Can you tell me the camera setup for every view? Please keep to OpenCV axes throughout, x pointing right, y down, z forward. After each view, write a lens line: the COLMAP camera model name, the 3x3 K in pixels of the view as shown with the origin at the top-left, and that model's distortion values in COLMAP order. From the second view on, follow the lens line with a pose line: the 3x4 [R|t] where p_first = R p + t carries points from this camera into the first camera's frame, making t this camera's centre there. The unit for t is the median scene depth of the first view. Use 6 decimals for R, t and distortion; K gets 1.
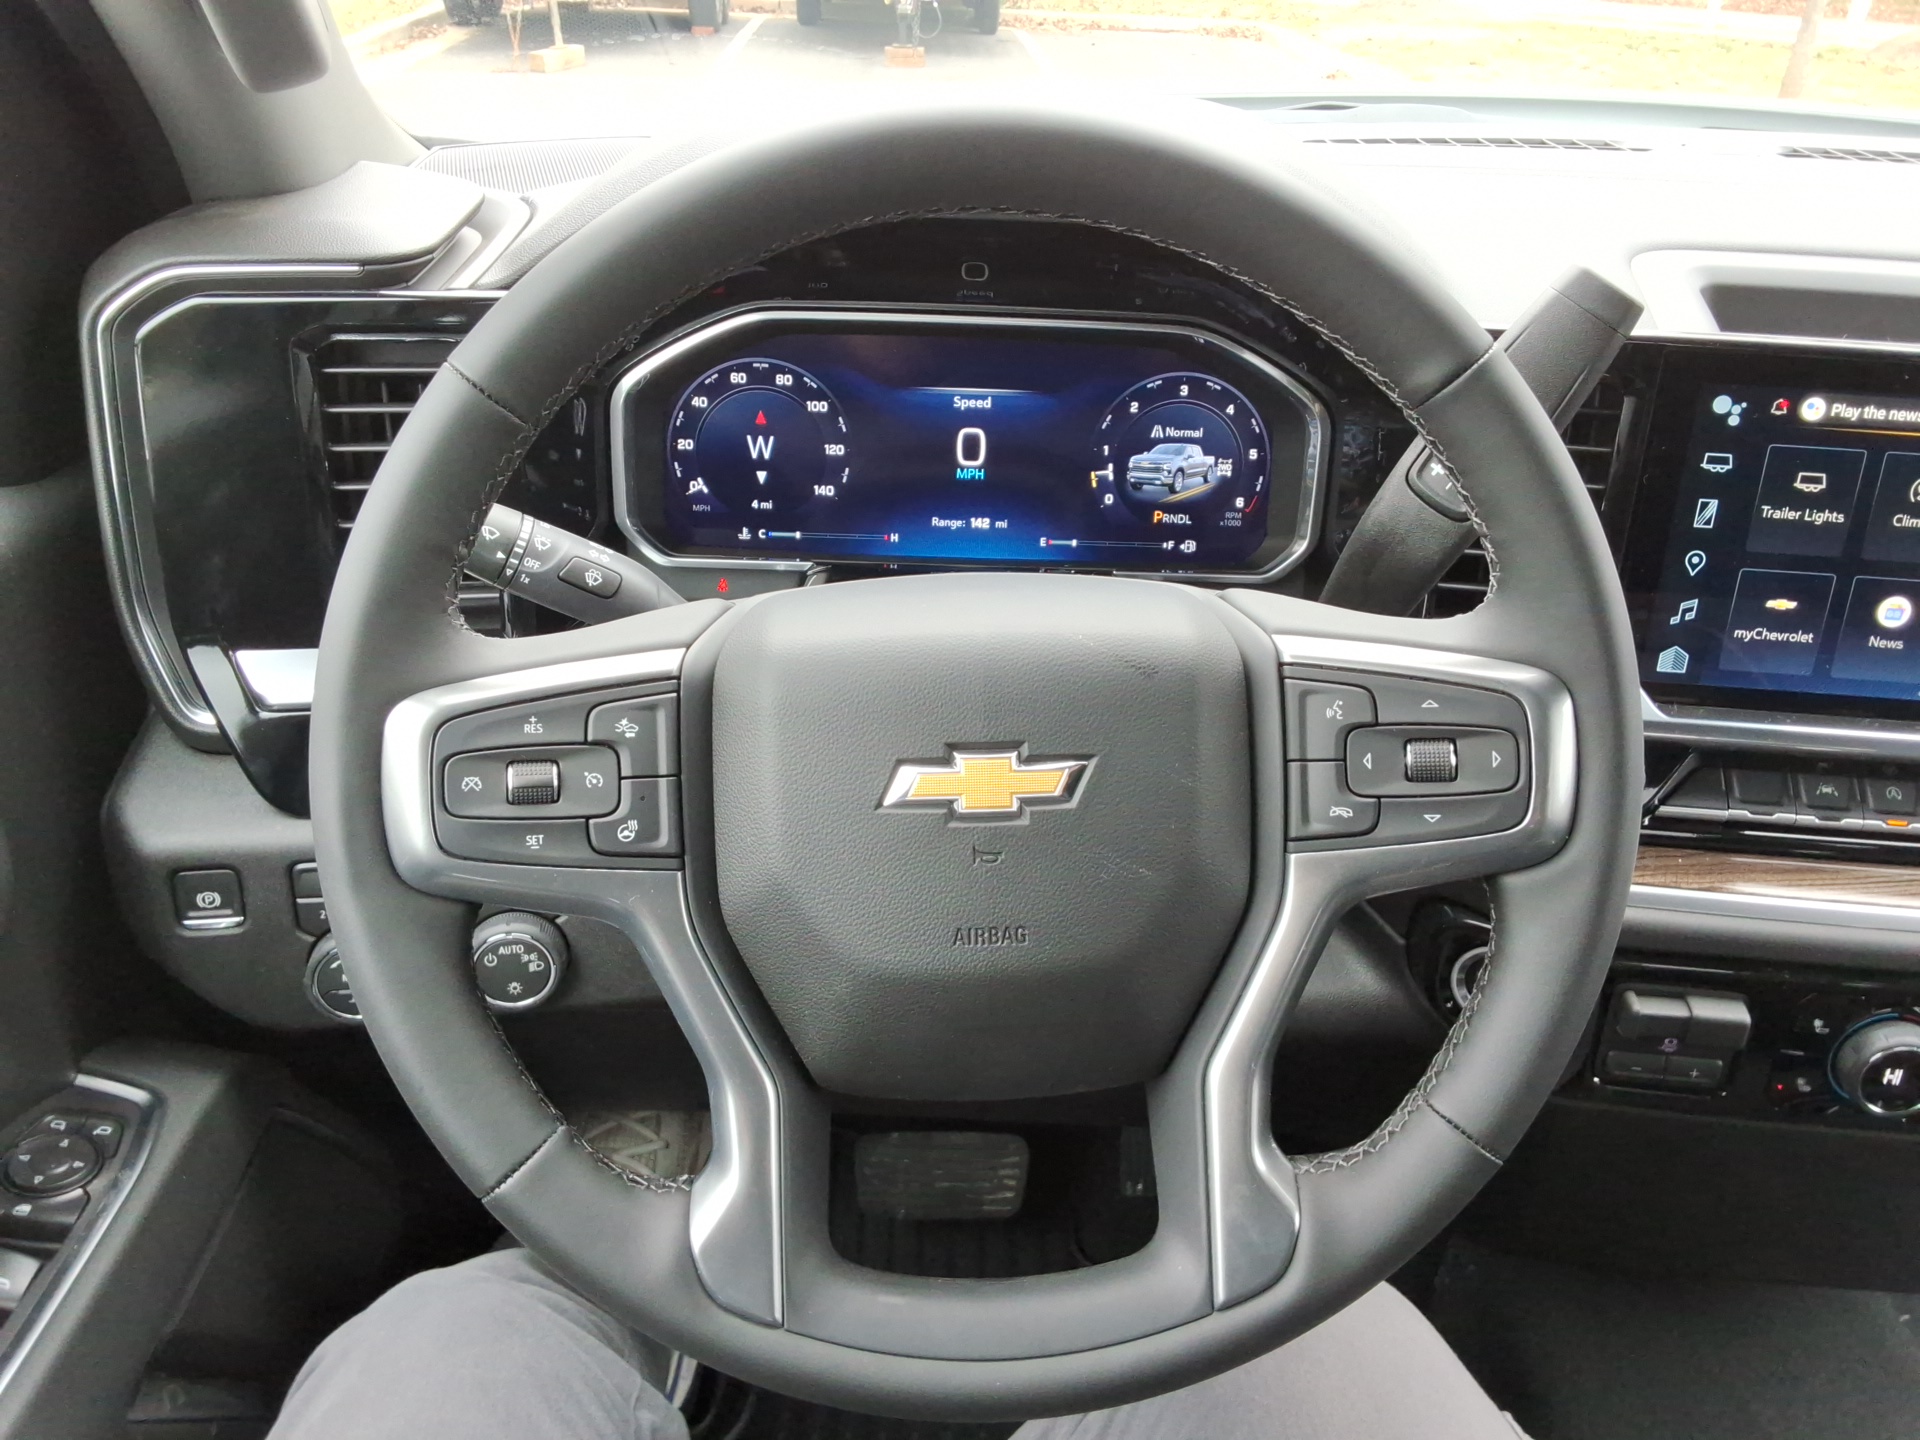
lens RADIAL K [[1534.7, 0, 969.0], [0, 1534.7, 711.0], [0, 0, 1]] dist [0.108394, -0.167953]
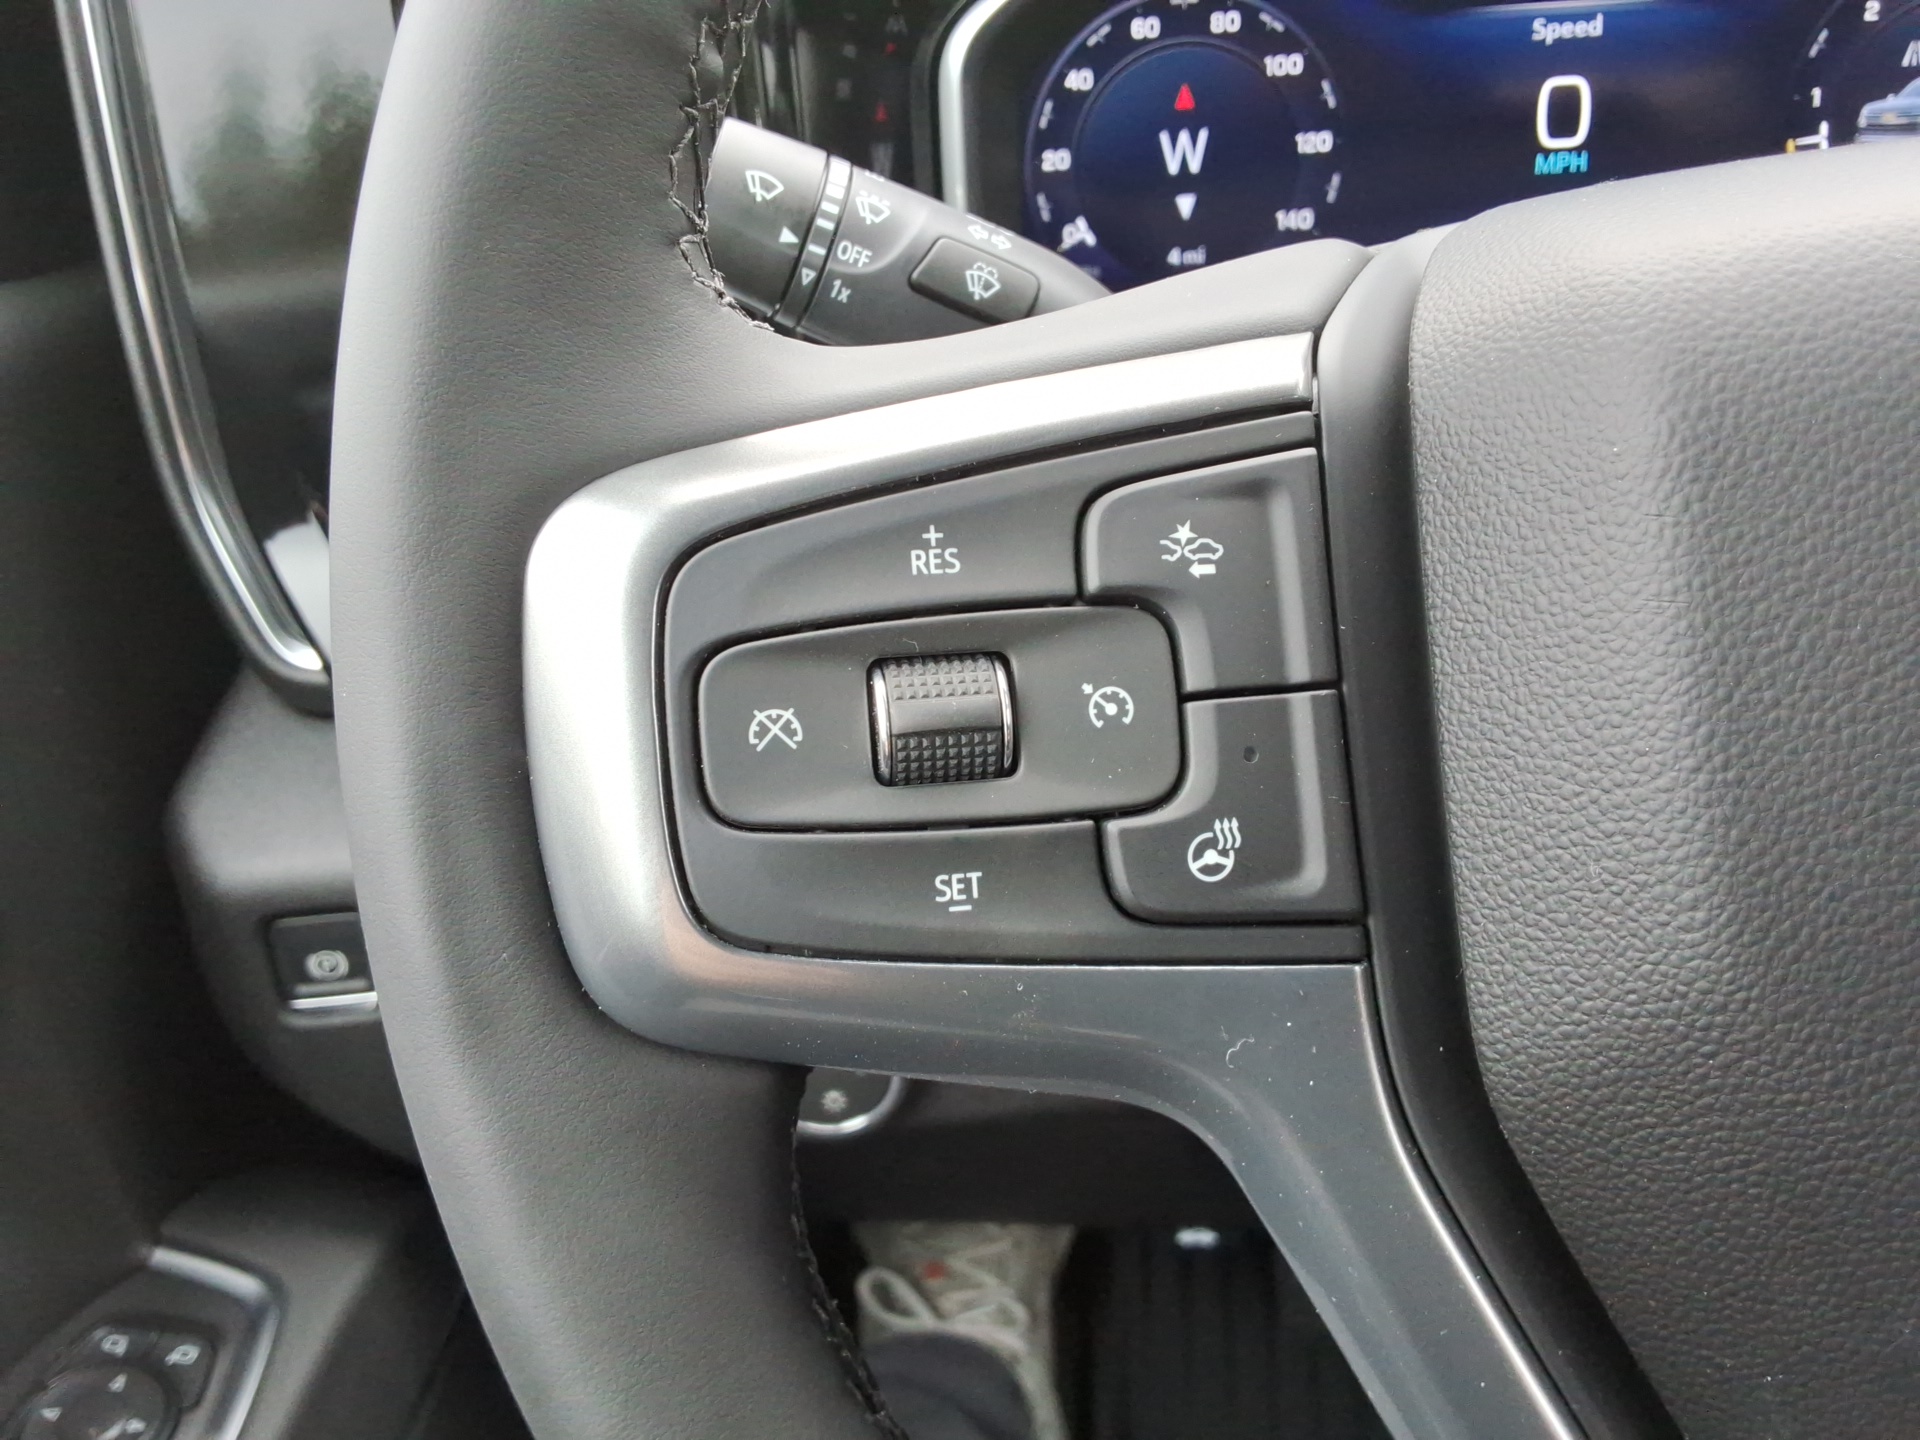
lens RADIAL K [[1534.7, 0, 966.7], [0, 1534.7, 705.6], [0, 0, 1]] dist [0.108394, -0.167953]
pose [[0.987306, -0.048170, -0.151349, -0.147795], [0.051111, 0.998571, 0.015602, 0.025050], [0.150381, -0.023139, 0.988357, 0.436439]]
